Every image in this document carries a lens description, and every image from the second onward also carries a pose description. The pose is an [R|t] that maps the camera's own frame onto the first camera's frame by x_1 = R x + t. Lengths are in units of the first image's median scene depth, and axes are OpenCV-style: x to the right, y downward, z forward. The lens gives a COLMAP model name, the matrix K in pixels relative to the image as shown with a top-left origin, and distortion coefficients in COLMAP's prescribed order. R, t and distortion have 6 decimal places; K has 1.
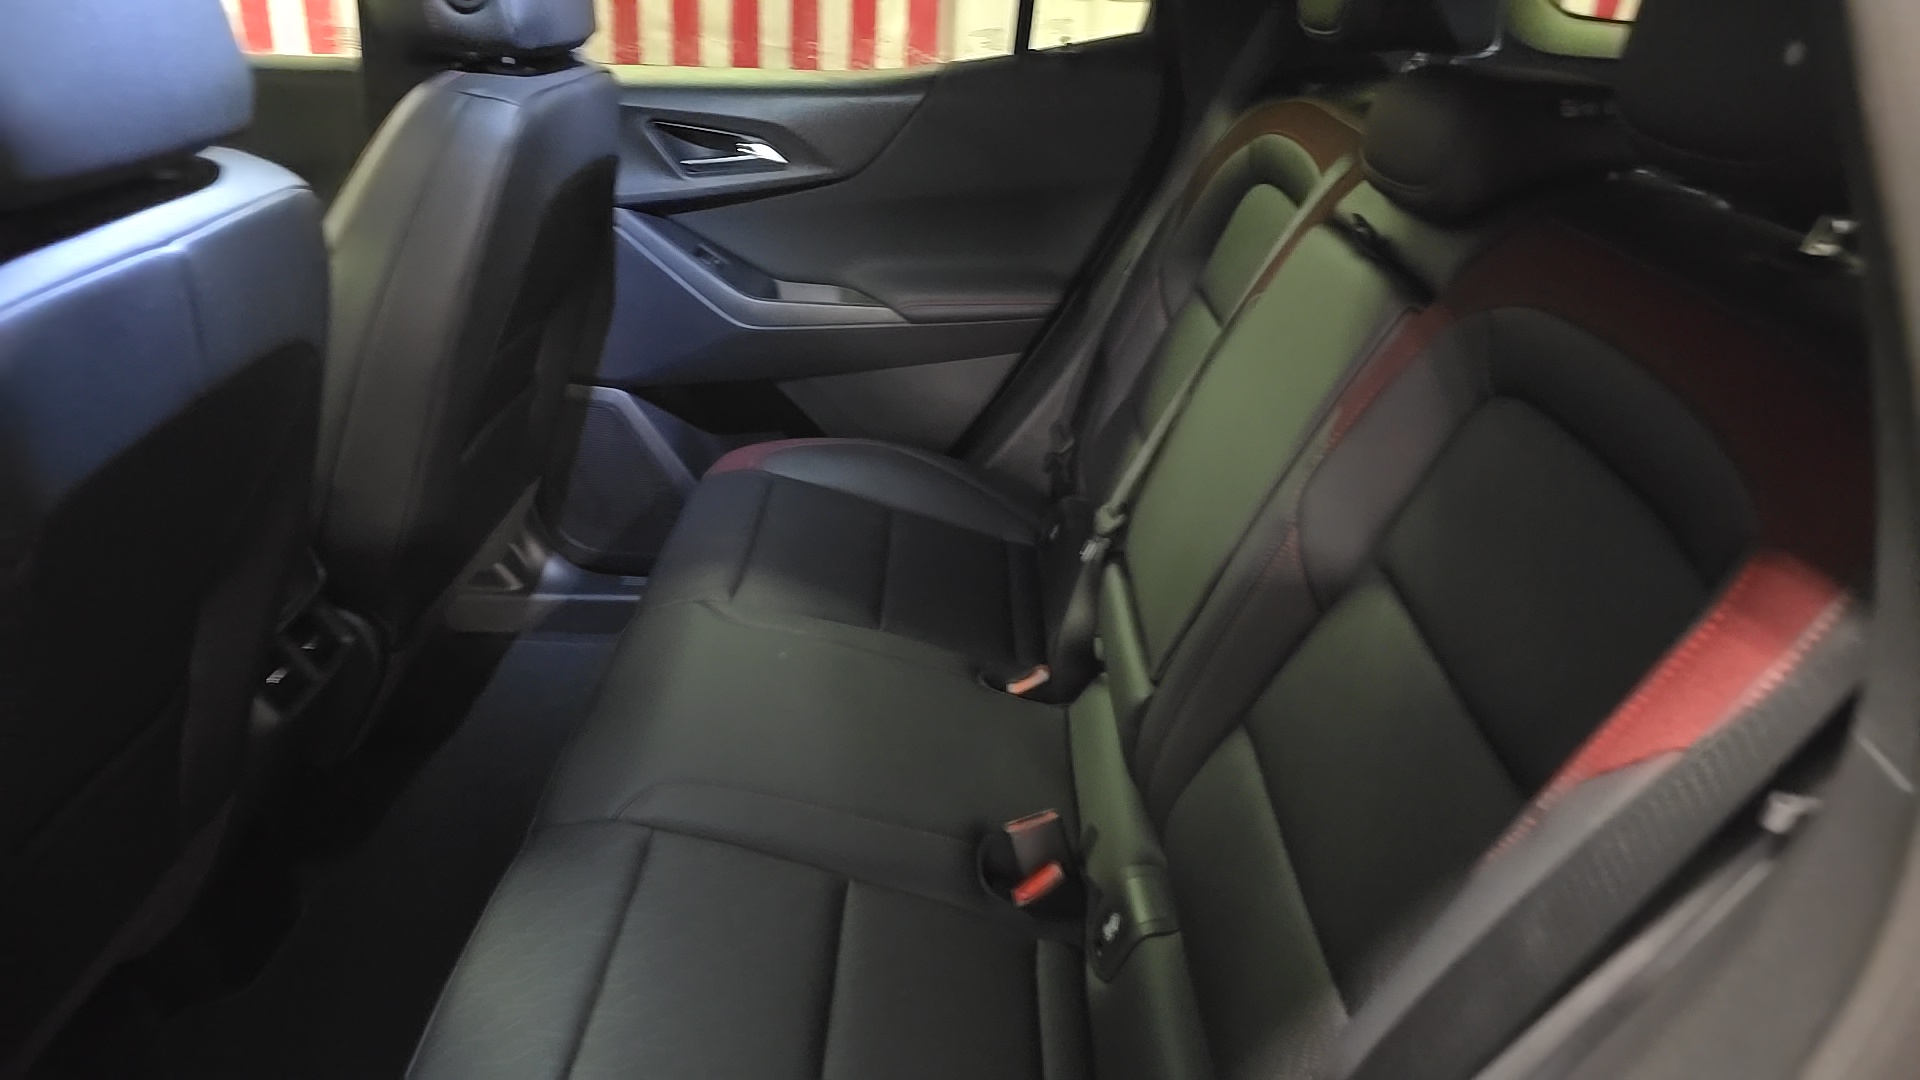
lens RADIAL K [[1295.0, 0, 951.8], [0, 1295.0, 549.0], [0, 0, 1]] dist [0.064854, -0.051907]
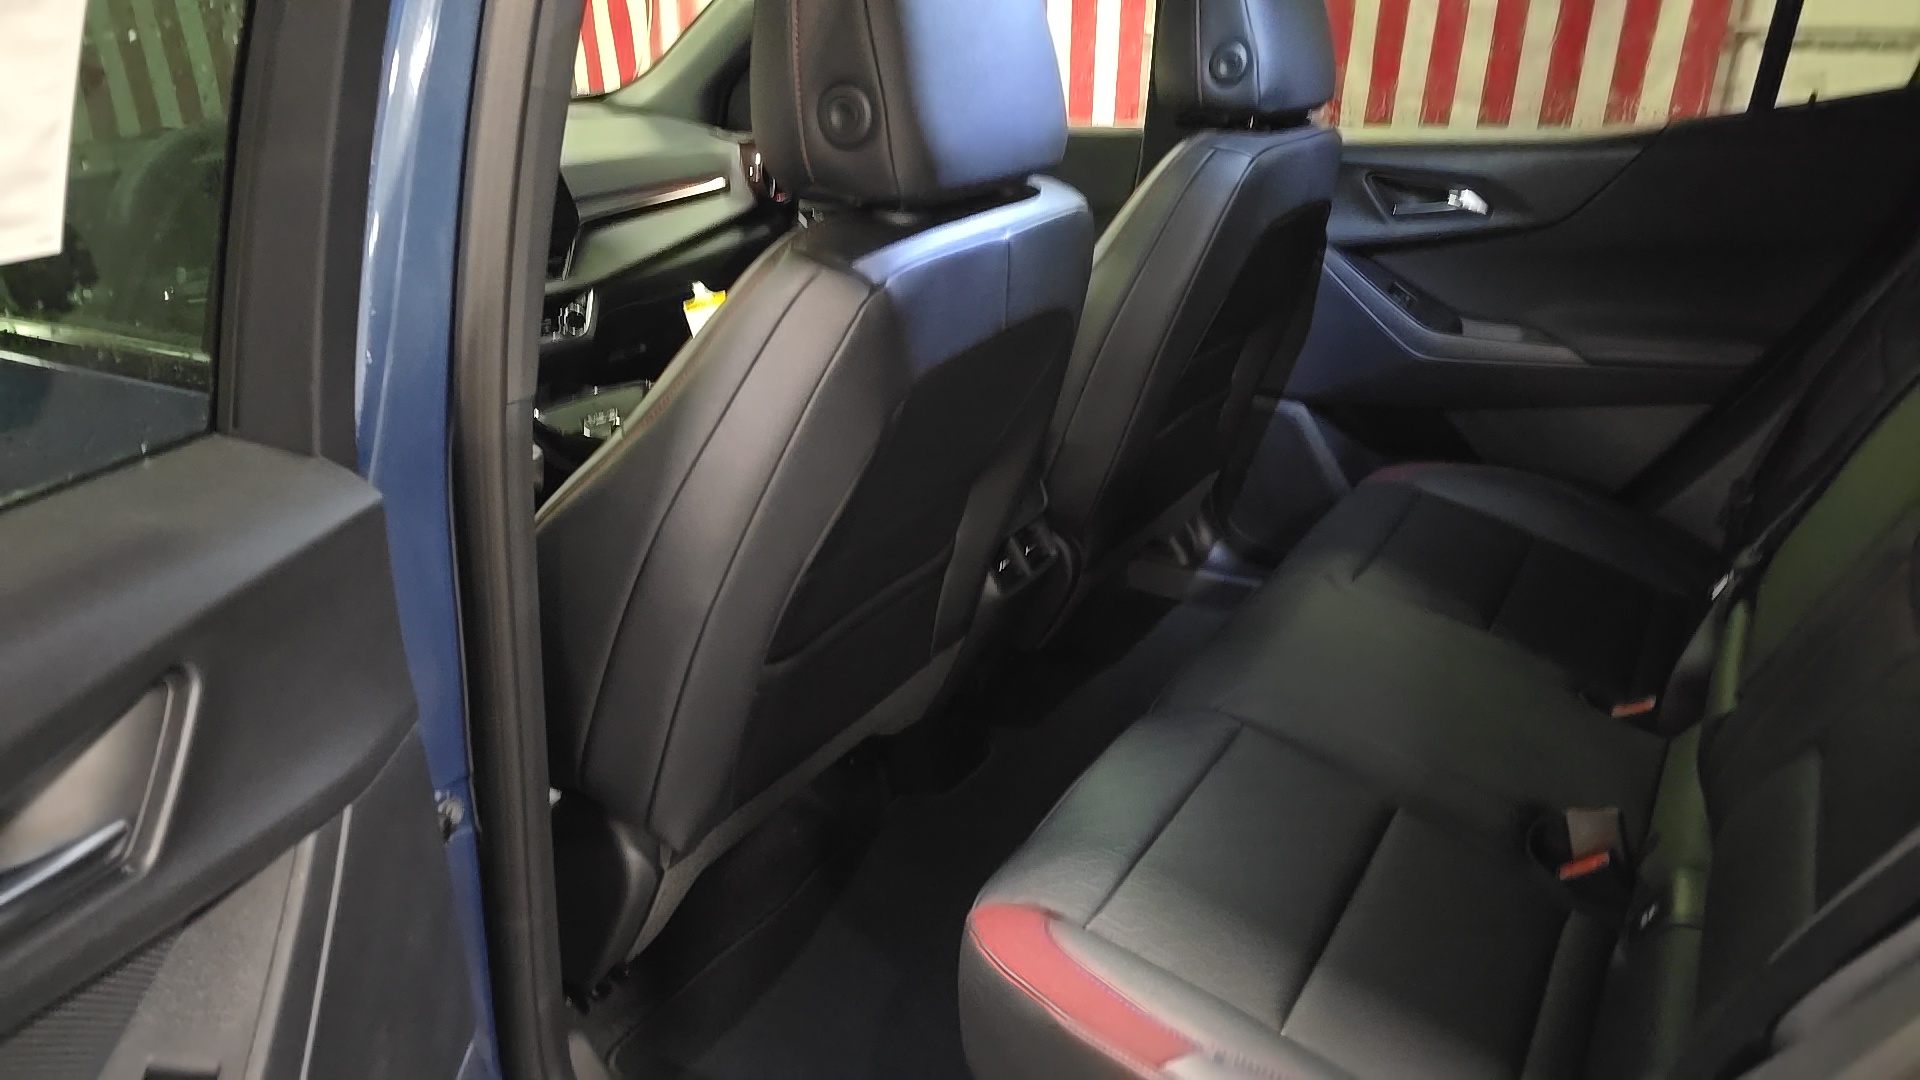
lens RADIAL K [[1295.0, 0, 960.2], [0, 1295.0, 537.7], [0, 0, 1]] dist [0.064854, -0.051907]
pose [[0.857264, 0.152730, -0.491703, 0.085570], [-0.179214, 0.983786, -0.006875, 0.067154], [0.482680, 0.094014, 0.870736, -0.160058]]
